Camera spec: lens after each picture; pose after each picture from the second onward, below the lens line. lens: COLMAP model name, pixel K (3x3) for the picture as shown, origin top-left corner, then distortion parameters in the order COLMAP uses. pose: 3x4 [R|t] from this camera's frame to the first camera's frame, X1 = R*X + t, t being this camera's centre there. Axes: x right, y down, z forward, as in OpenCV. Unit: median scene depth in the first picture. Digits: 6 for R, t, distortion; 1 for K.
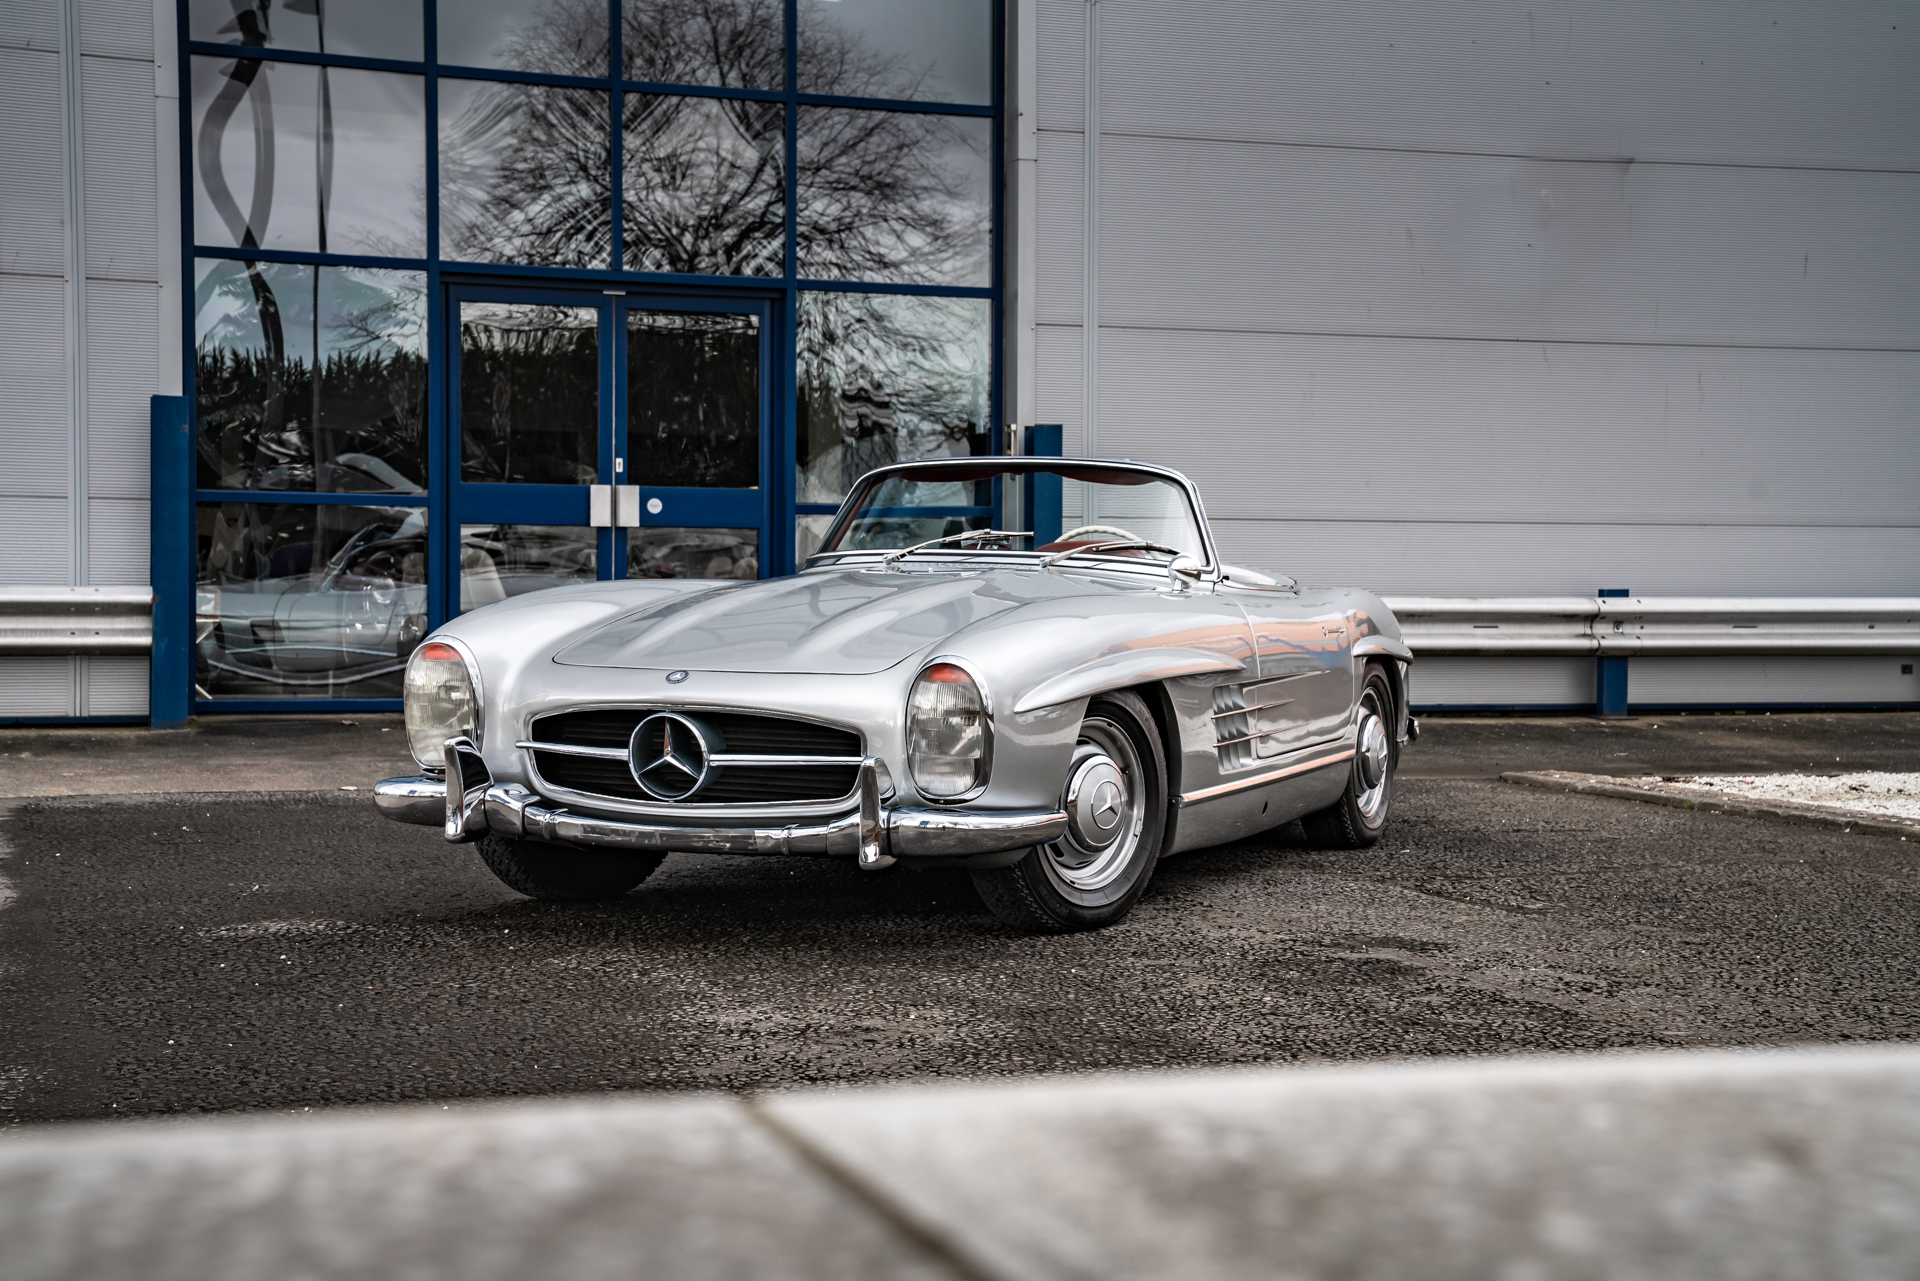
lens RADIAL K [[2785.1, 0, 960.0], [0, 2785.1, 640.5], [0, 0, 1]] dist [0.212379, 0.022503]
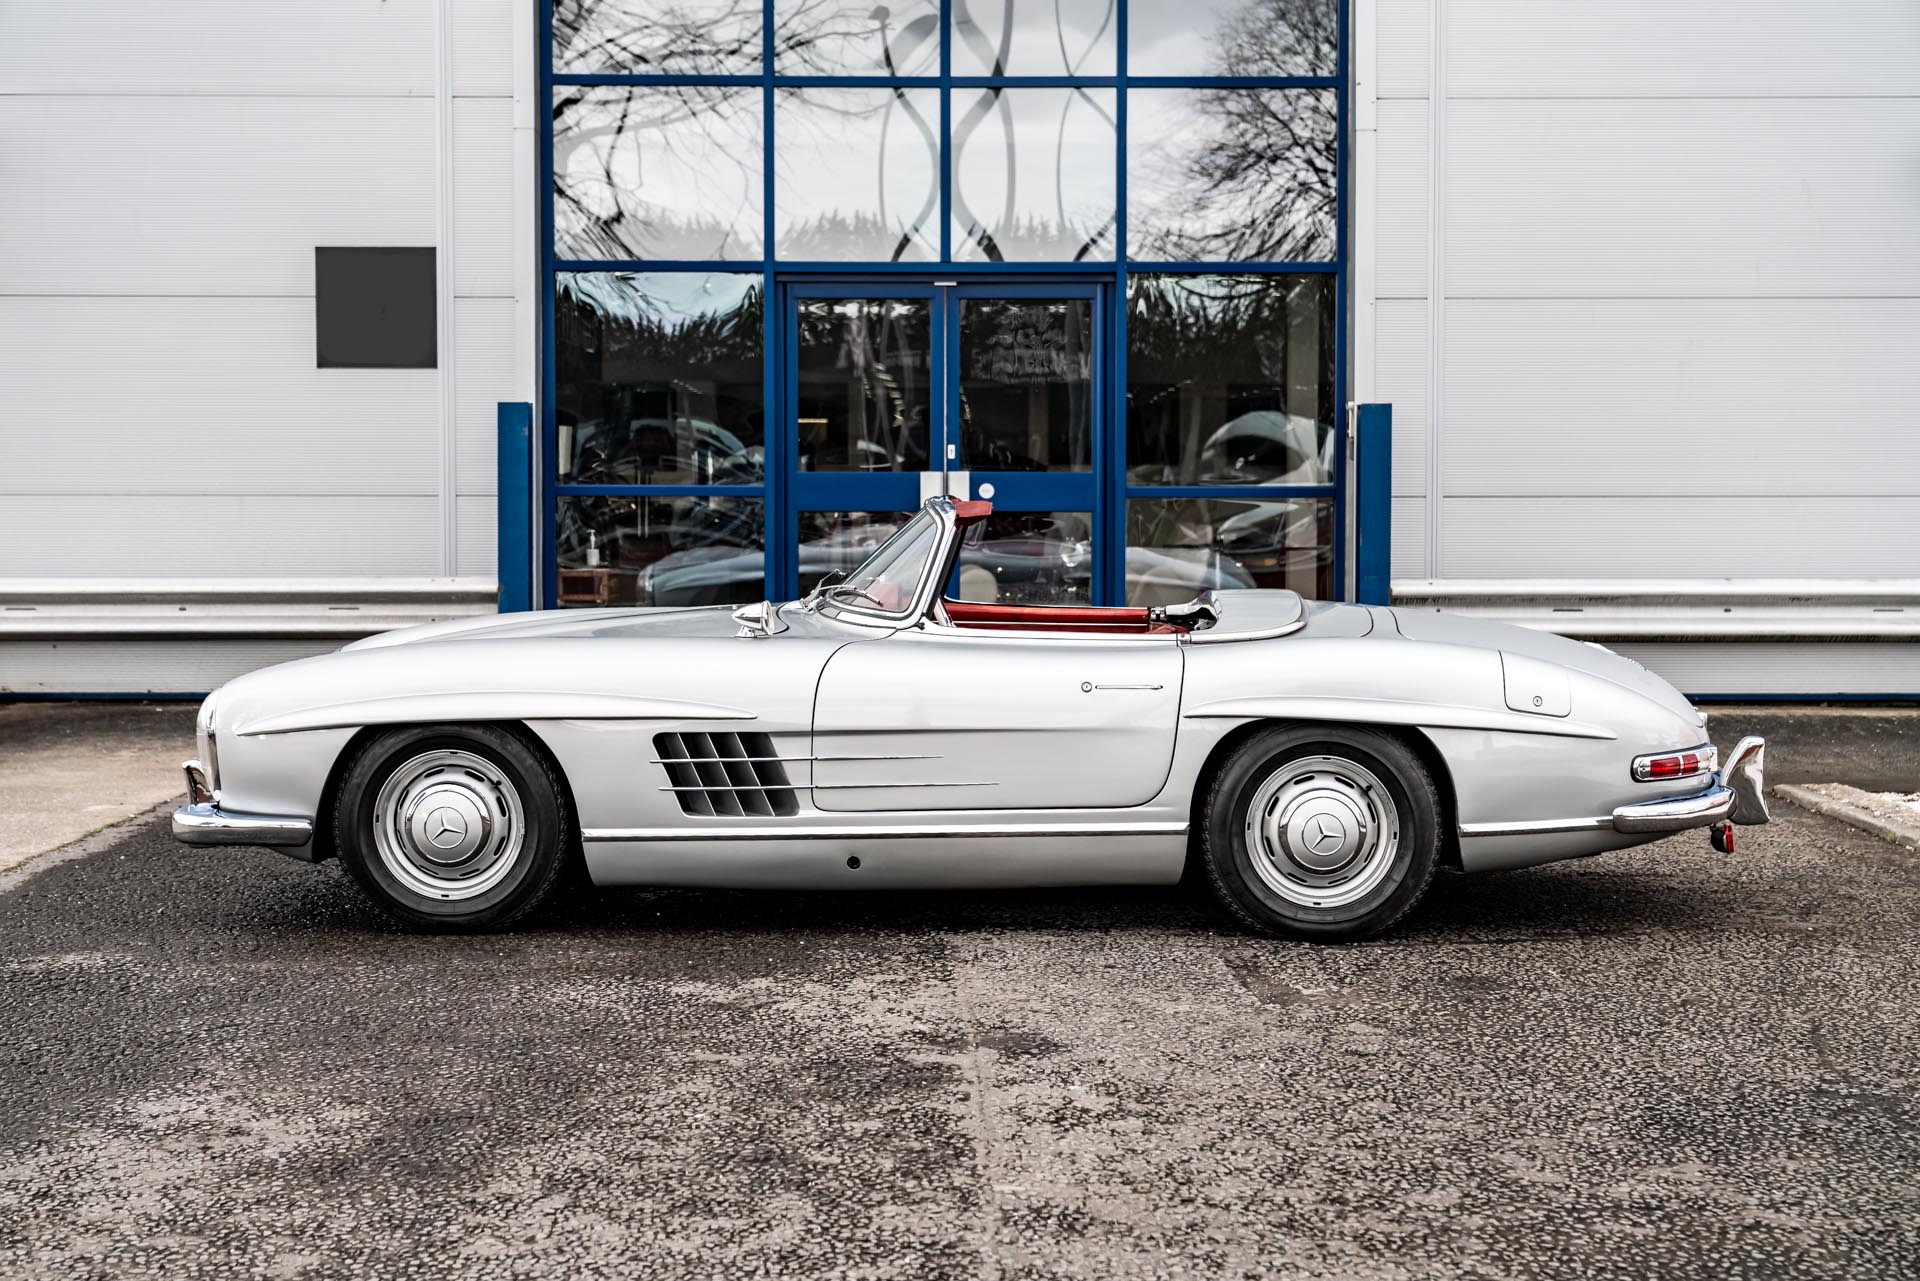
lens RADIAL K [[2731.6, 0, 949.2], [0, 2731.6, 638.7], [0, 0, 1]] dist [0.016530, 0.065934]
pose [[0.945430, 0.011158, -0.325633, 0.203565], [0.000116, 0.999402, 0.034582, -0.028893], [0.325824, -0.032733, 0.944864, 0.053652]]
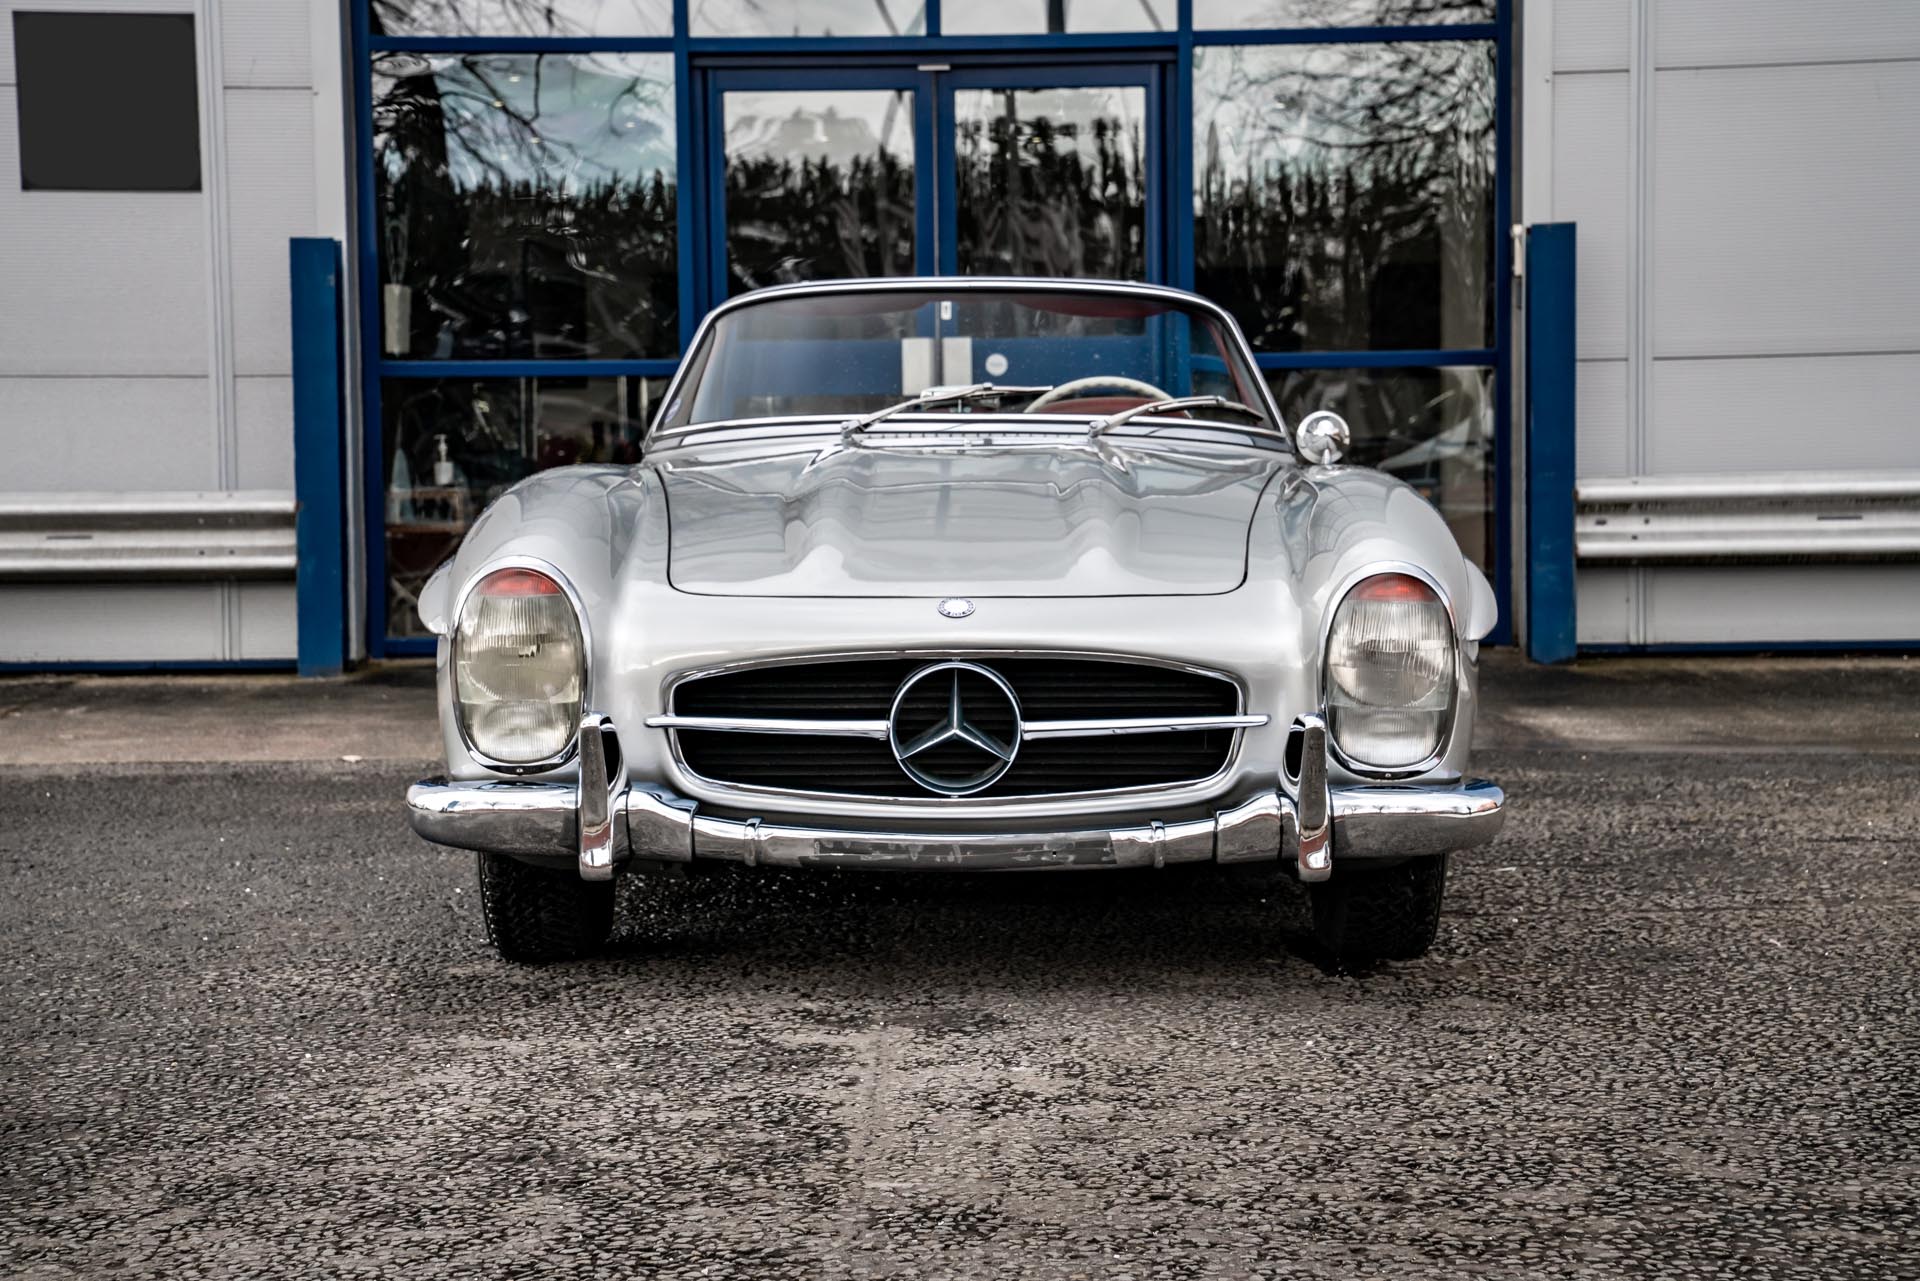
lens RADIAL K [[3743.0, 0, 968.8], [0, 3743.0, 645.6], [0, 0, 1]] dist [0.308659, 0.434549]
pose [[0.940686, -0.004496, -0.339247, 0.210581], [0.013119, 0.999646, 0.023129, 0.001473], [0.339024, -0.026208, 0.940413, 0.092914]]
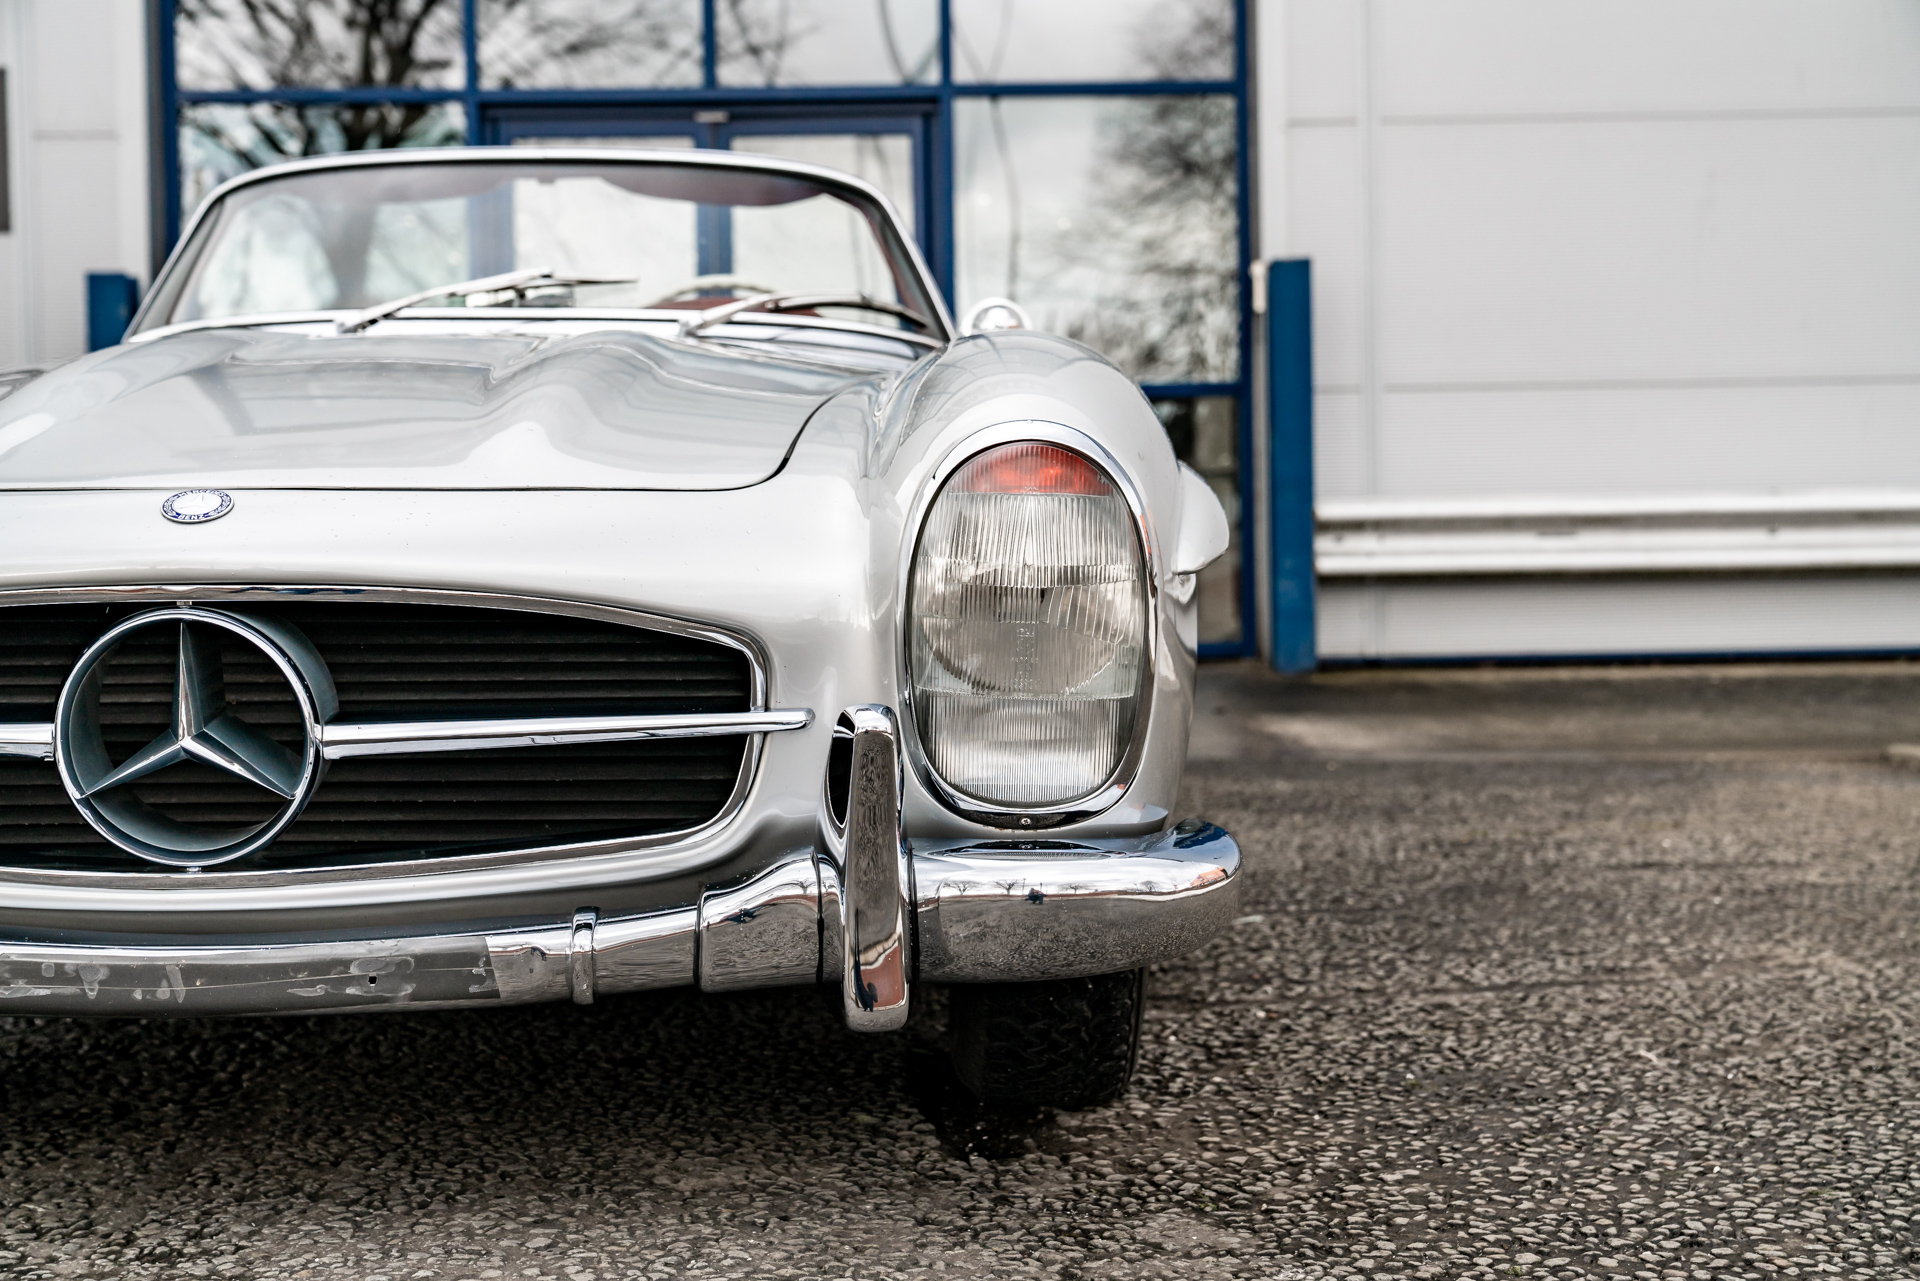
lens RADIAL K [[2600.0, 0, 960.0], [0, 2600.0, 640.5], [0, 0, 1]] dist [0.011093, -0.026572]
pose [[0.950108, -0.013813, -0.311615, 0.158454], [0.016953, 0.999829, 0.007368, 0.013950], [0.311460, -0.012283, 0.950180, 0.346990]]
